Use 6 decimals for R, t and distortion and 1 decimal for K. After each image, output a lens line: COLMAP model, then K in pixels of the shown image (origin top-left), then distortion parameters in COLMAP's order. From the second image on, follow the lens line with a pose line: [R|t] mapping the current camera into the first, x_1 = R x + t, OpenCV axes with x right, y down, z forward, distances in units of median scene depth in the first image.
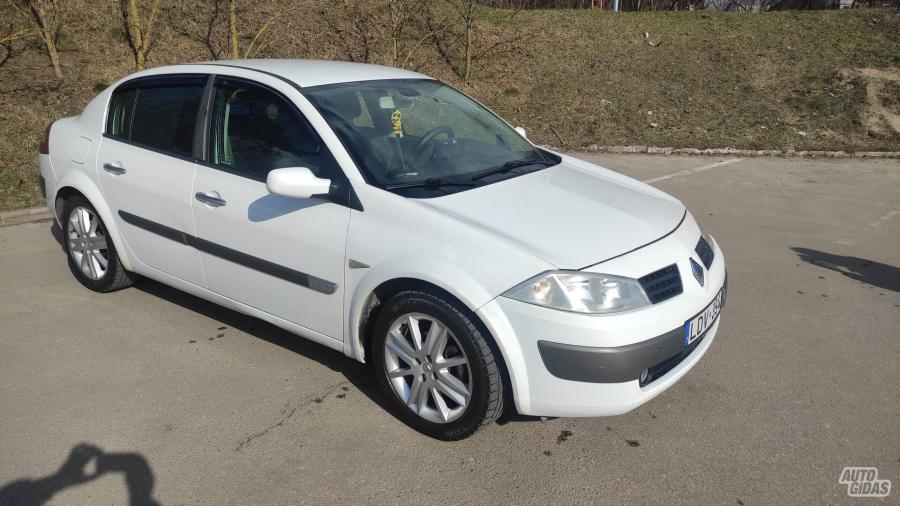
lens RADIAL K [[653.3, 0, 450.1], [0, 653.3, 254.1], [0, 0, 1]] dist [0.043810, -0.035978]
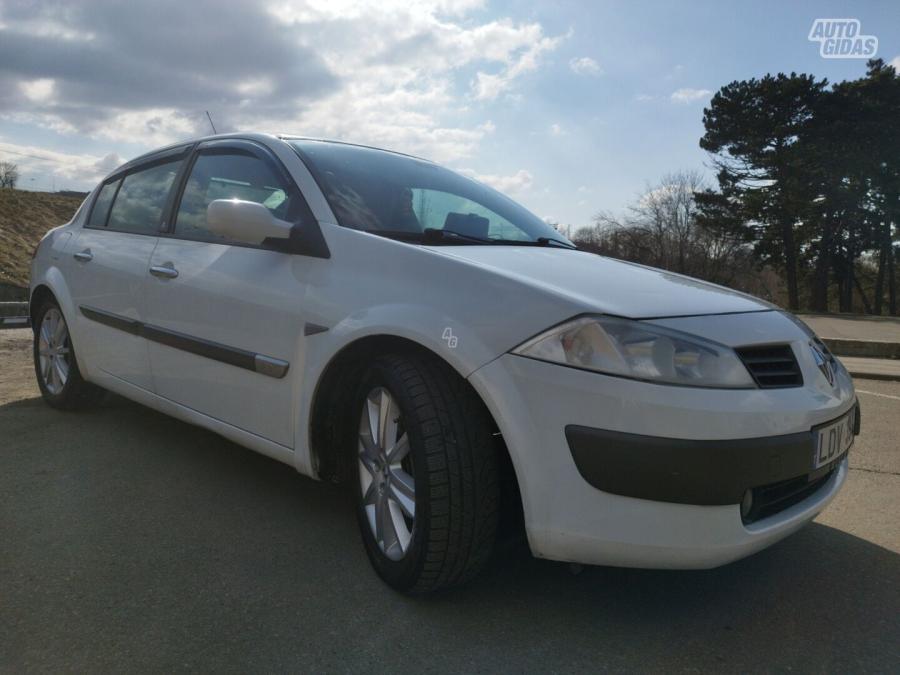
lens RADIAL K [[633.0, 0, 449.9], [0, 633.0, 355.2], [0, 0, 1]] dist [0.011280, -0.009108]
pose [[0.993960, 0.042463, -0.101192, 0.055480], [-0.059952, 0.982453, -0.176612, 0.117911], [0.091917, 0.181612, 0.979065, 0.268358]]
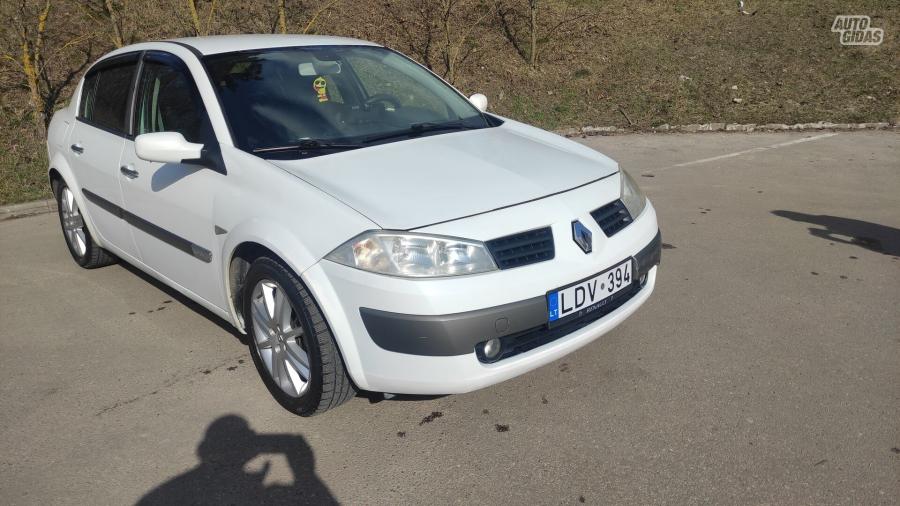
lens RADIAL K [[653.3, 0, 444.0], [0, 653.3, 252.3], [0, 0, 1]] dist [0.043810, -0.035978]
pose [[0.981371, -0.000401, -0.192122, 0.281548], [0.000915, 0.999996, 0.002589, 0.035322], [0.192120, -0.002717, 0.981368, 0.085538]]
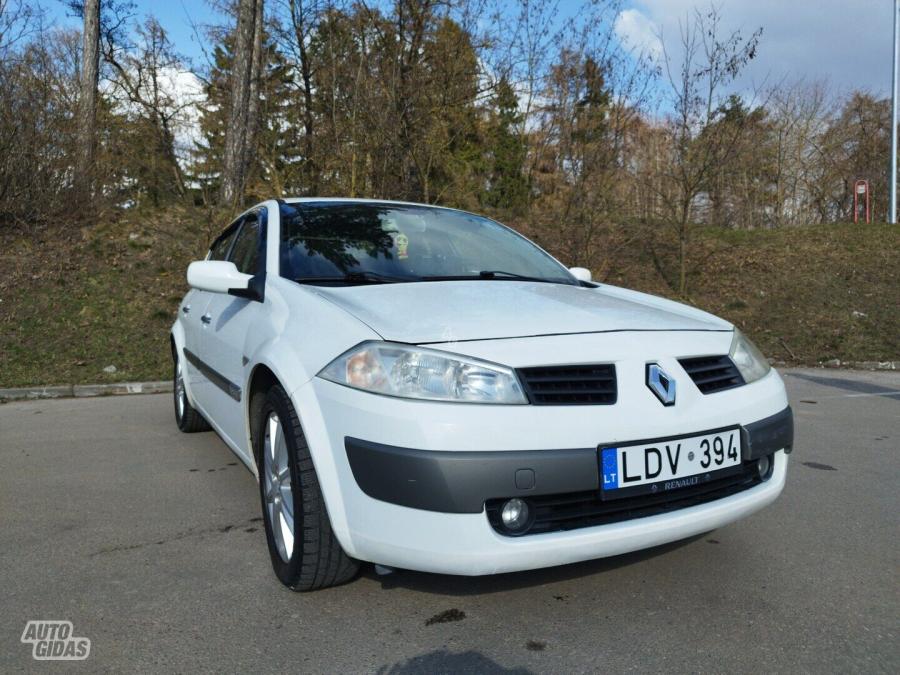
lens RADIAL K [[633.0, 0, 442.7], [0, 633.0, 341.9], [0, 0, 1]] dist [0.011280, -0.009108]
pose [[0.905149, 0.003997, -0.425075, 0.345842], [-0.105765, 0.970629, -0.216087, 0.112030], [0.411726, 0.240549, 0.878986, 0.275180]]
